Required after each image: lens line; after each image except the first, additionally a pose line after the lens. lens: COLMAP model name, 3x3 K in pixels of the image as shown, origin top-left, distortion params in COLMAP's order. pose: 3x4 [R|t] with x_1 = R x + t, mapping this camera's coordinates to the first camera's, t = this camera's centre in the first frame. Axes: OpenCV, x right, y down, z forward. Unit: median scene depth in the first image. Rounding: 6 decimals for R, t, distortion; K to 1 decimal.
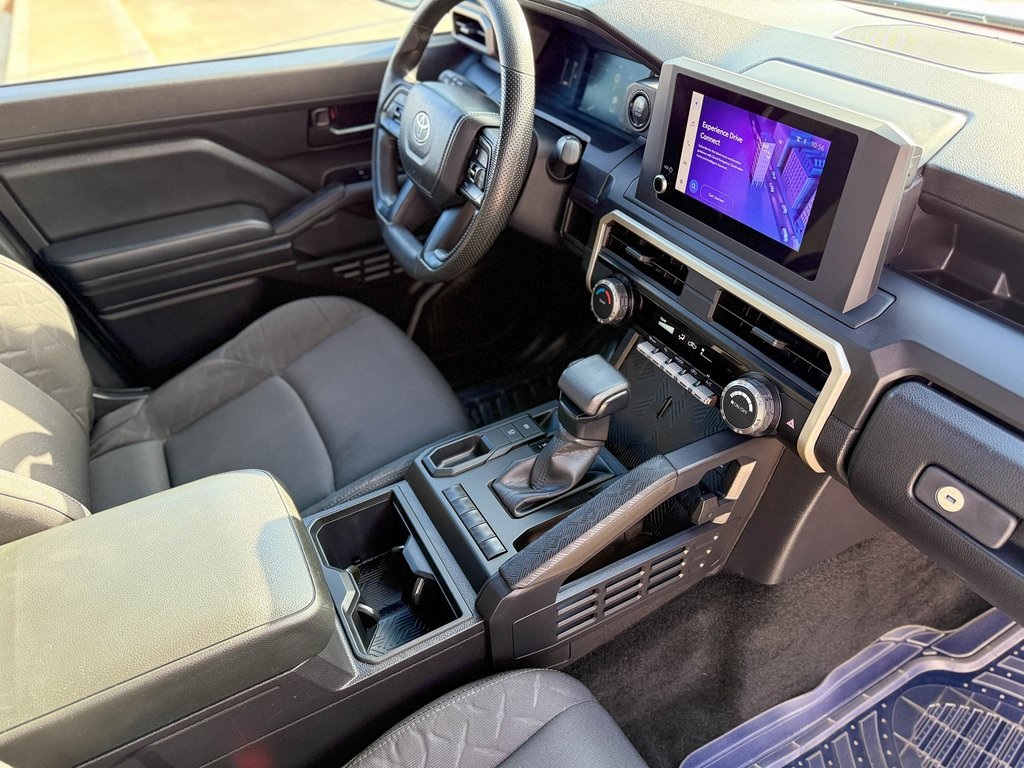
lens RADIAL K [[757.0, 0, 514.8], [0, 757.0, 385.9], [0, 0, 1]] dist [-0.001959, -0.003360]
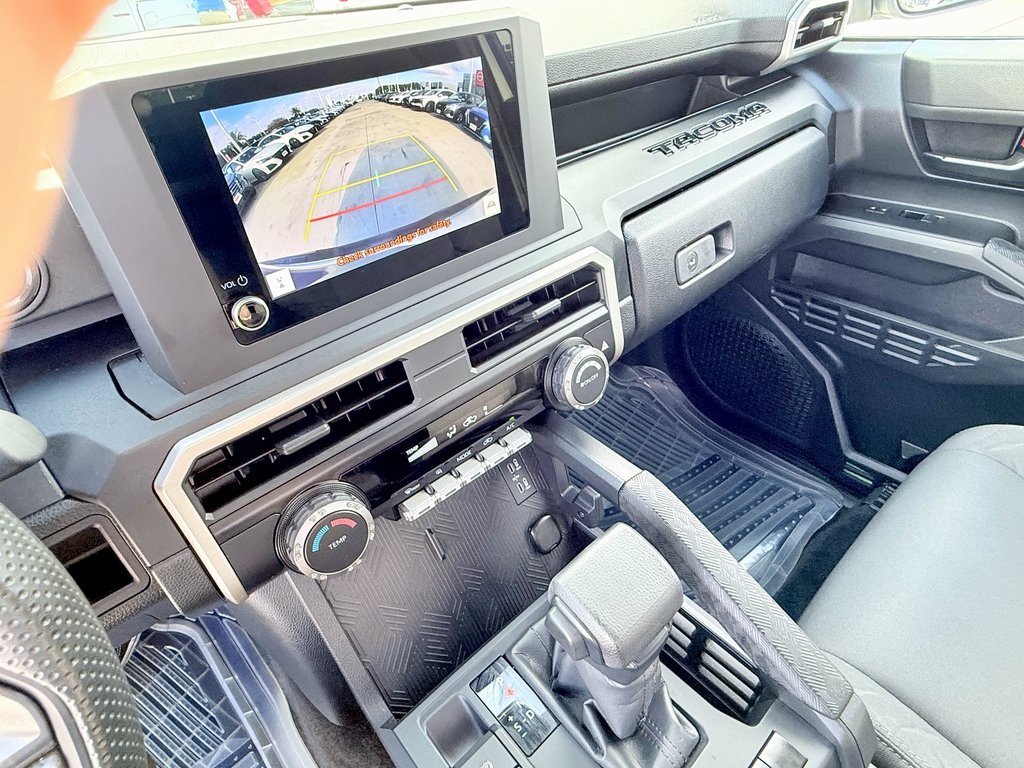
lens RADIAL K [[549.8, 0, 496.5], [0, 549.8, 384.5], [0, 0, 1]] dist [0.002513, 0.001502]
pose [[-0.202755, -0.559589, 0.803586, -0.201731], [0.648192, 0.538412, 0.538478, -0.392564], [-0.733987, 0.630057, 0.253556, 0.952332]]
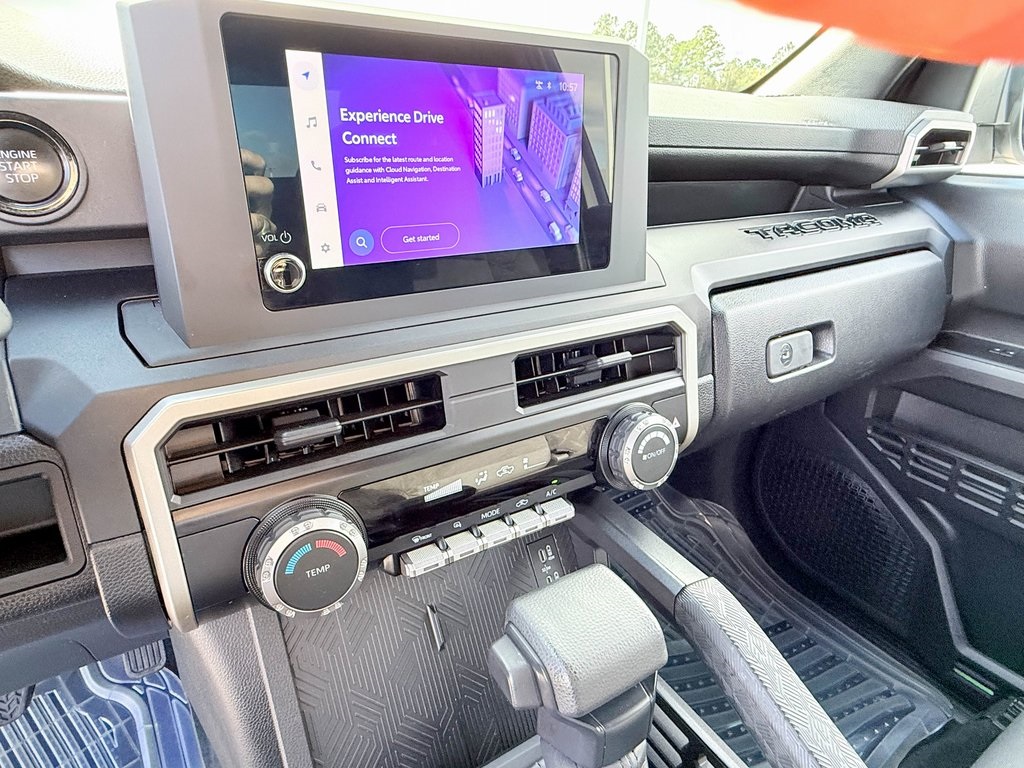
lens RADIAL K [[579.2, 0, 489.8], [0, 579.2, 389.6], [0, 0, 1]] dist [0.004694, -0.002001]
pose [[-0.044676, -0.389793, 0.919818, -0.191399], [0.578714, 0.740413, 0.341874, -0.308549], [-0.814306, 0.547585, 0.192501, 1.021419]]
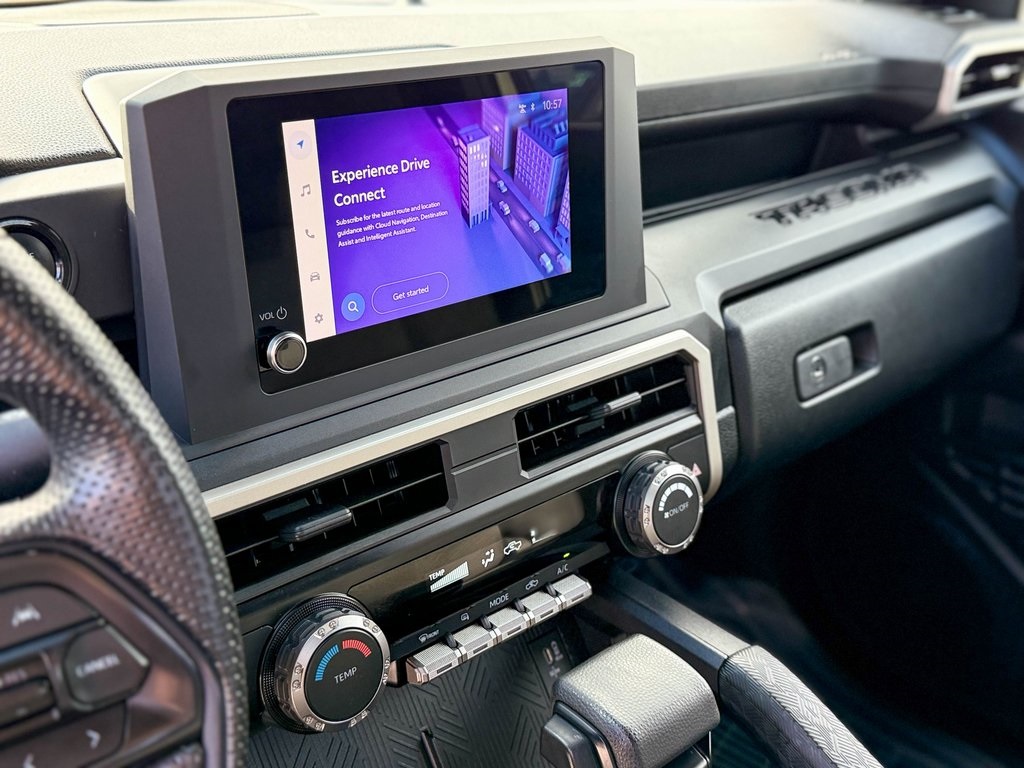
lens RADIAL K [[1140.4, 0, 512.9], [0, 1140.4, 392.4], [0, 0, 1]] dist [0.125294, 0.000000]
pose [[-0.242973, -0.361216, 0.900271, -0.491824], [0.568980, 0.698591, 0.433858, -0.535319], [-0.785637, 0.617651, 0.035785, 1.046954]]
